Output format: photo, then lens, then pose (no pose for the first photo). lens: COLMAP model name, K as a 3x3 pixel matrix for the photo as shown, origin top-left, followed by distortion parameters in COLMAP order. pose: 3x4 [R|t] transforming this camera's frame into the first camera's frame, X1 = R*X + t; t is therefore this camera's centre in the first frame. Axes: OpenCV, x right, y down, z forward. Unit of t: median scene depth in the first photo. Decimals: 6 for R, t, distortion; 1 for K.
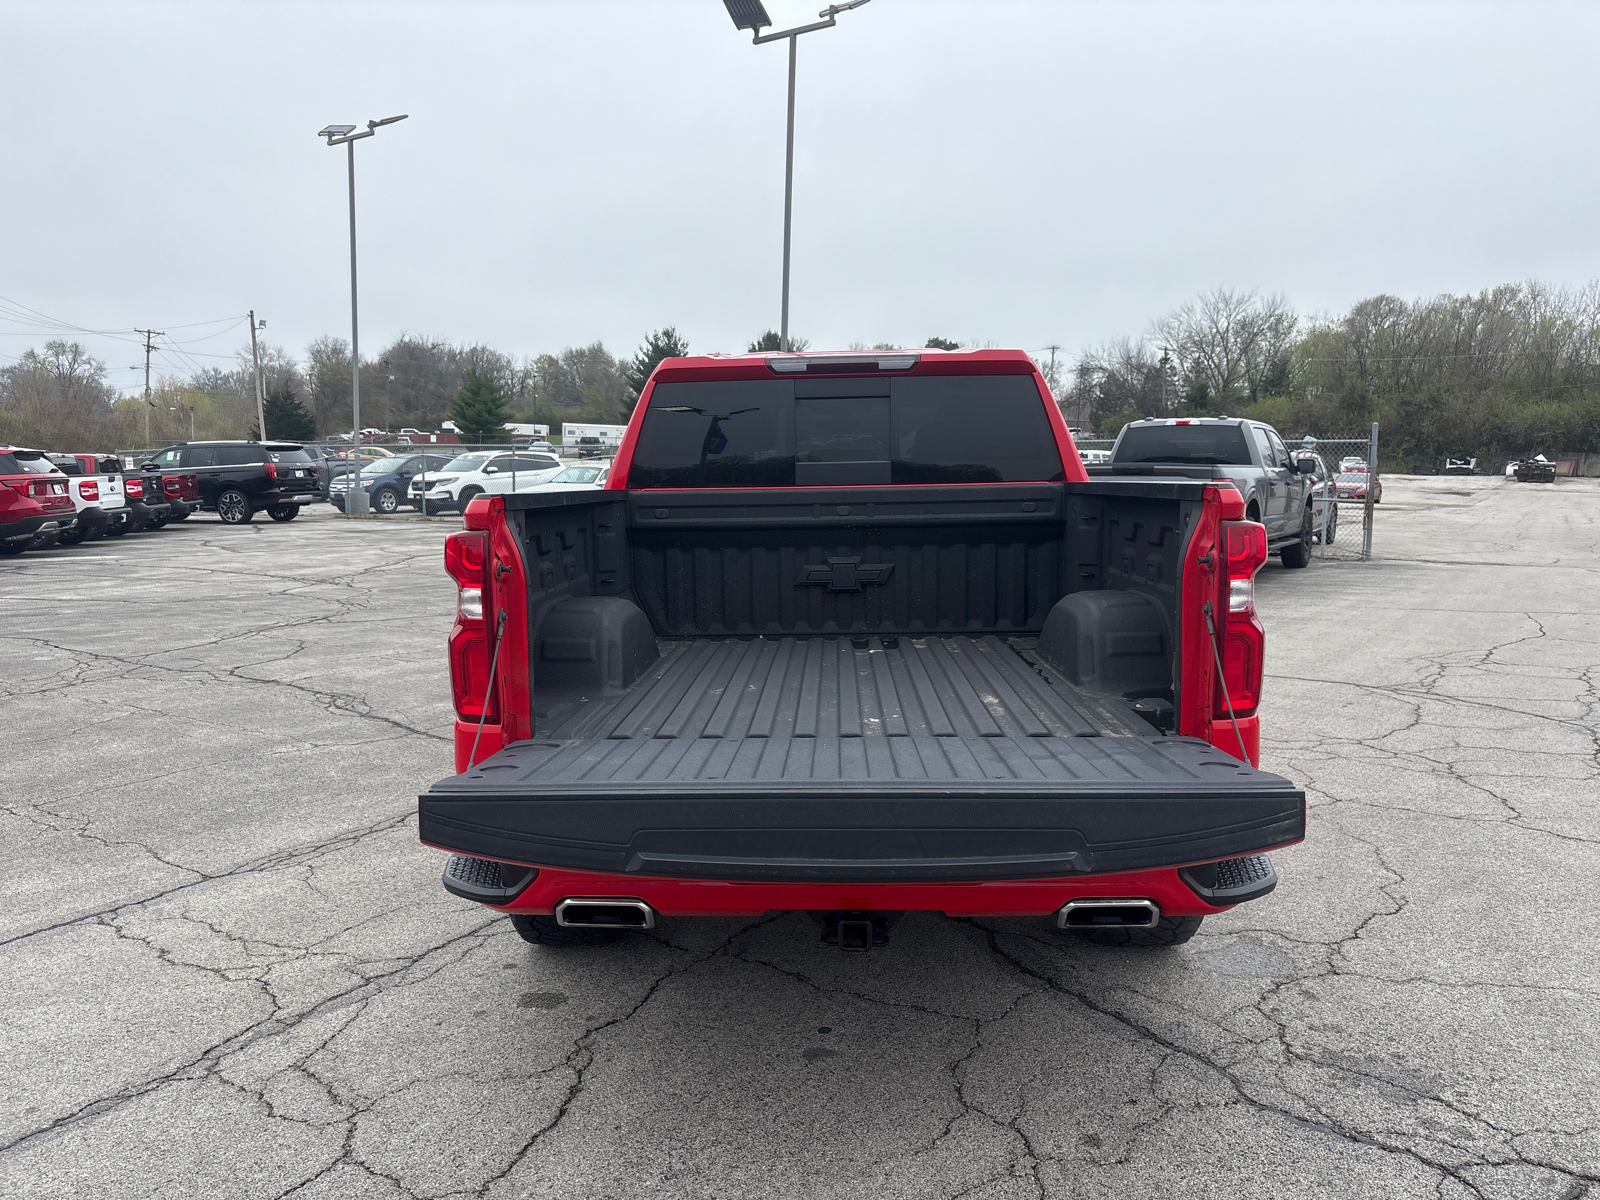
lens RADIAL K [[1200.6, 0, 805.4], [0, 1200.6, 582.3], [0, 0, 1]] dist [0.026075, -0.006092]
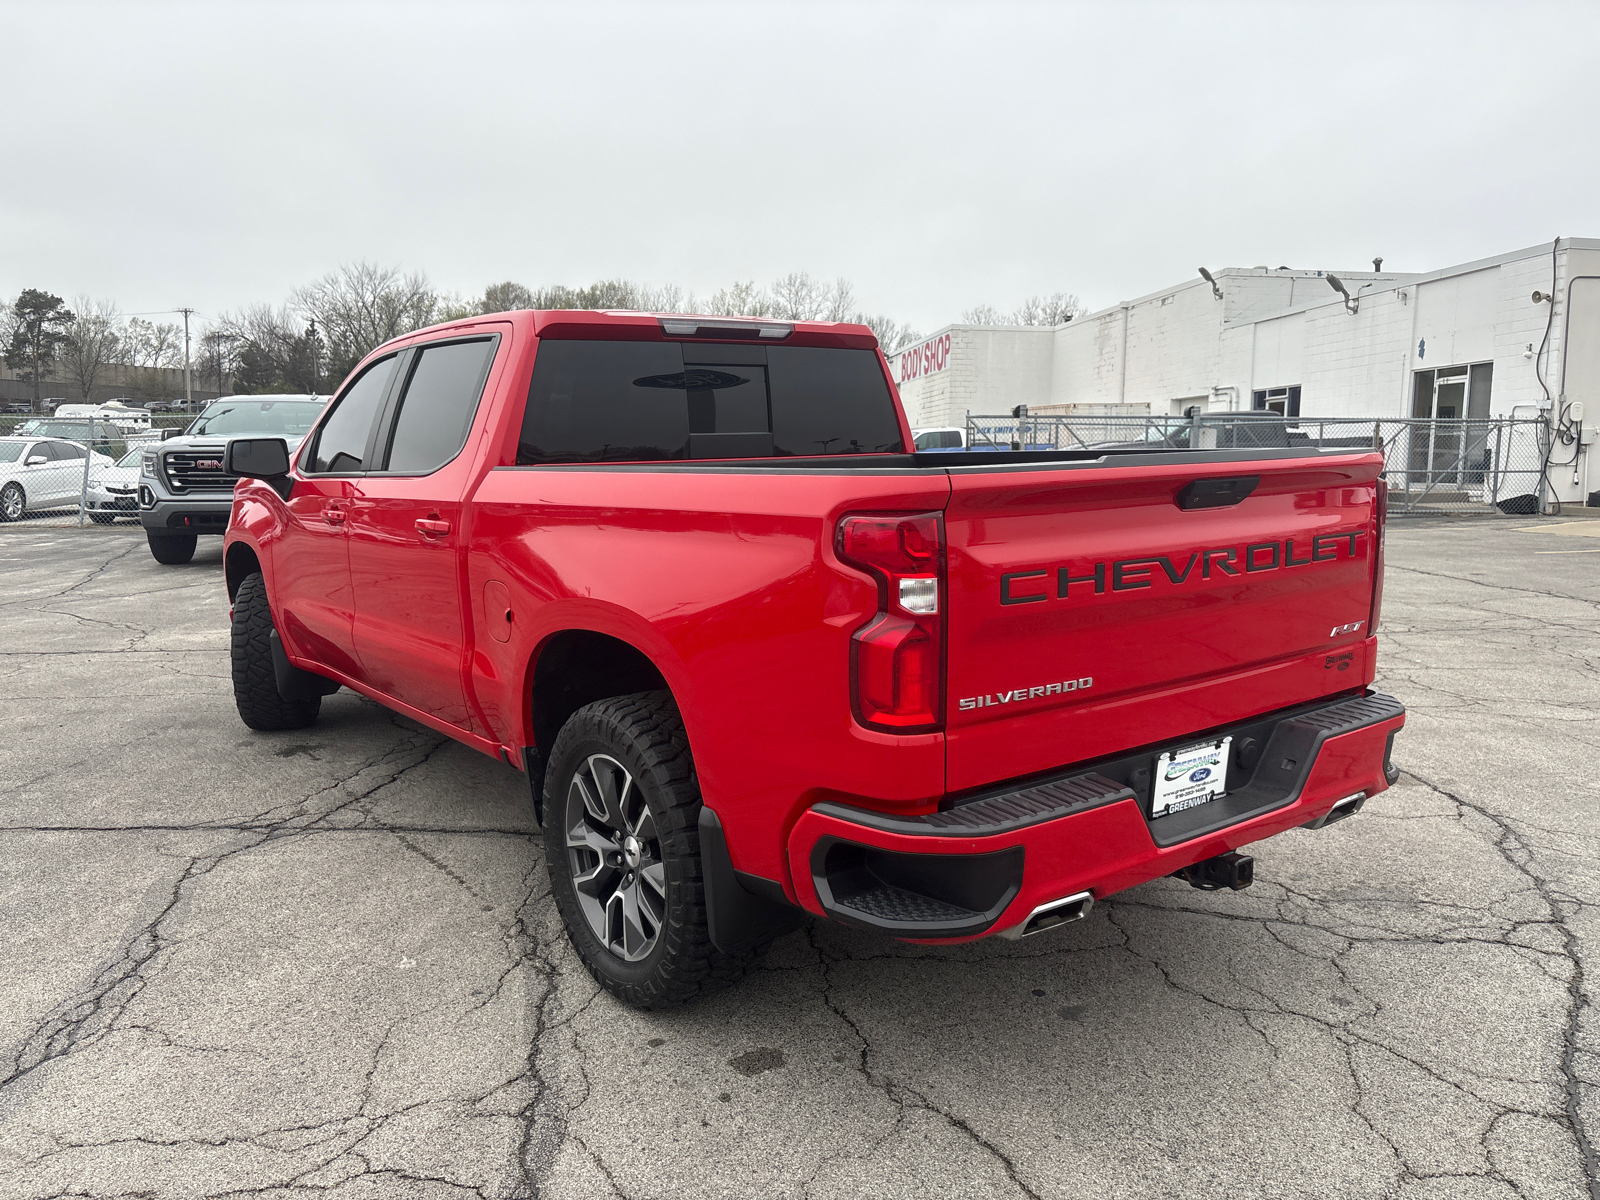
lens RADIAL K [[1195.2, 0, 796.9], [0, 1195.2, 576.5], [0, 0, 1]] dist [0.011449, 0.010967]
pose [[0.784465, -0.073228, 0.615834, -0.613116], [0.063099, 0.997276, 0.038208, -0.024435], [-0.616954, 0.008885, 0.786949, 0.273654]]
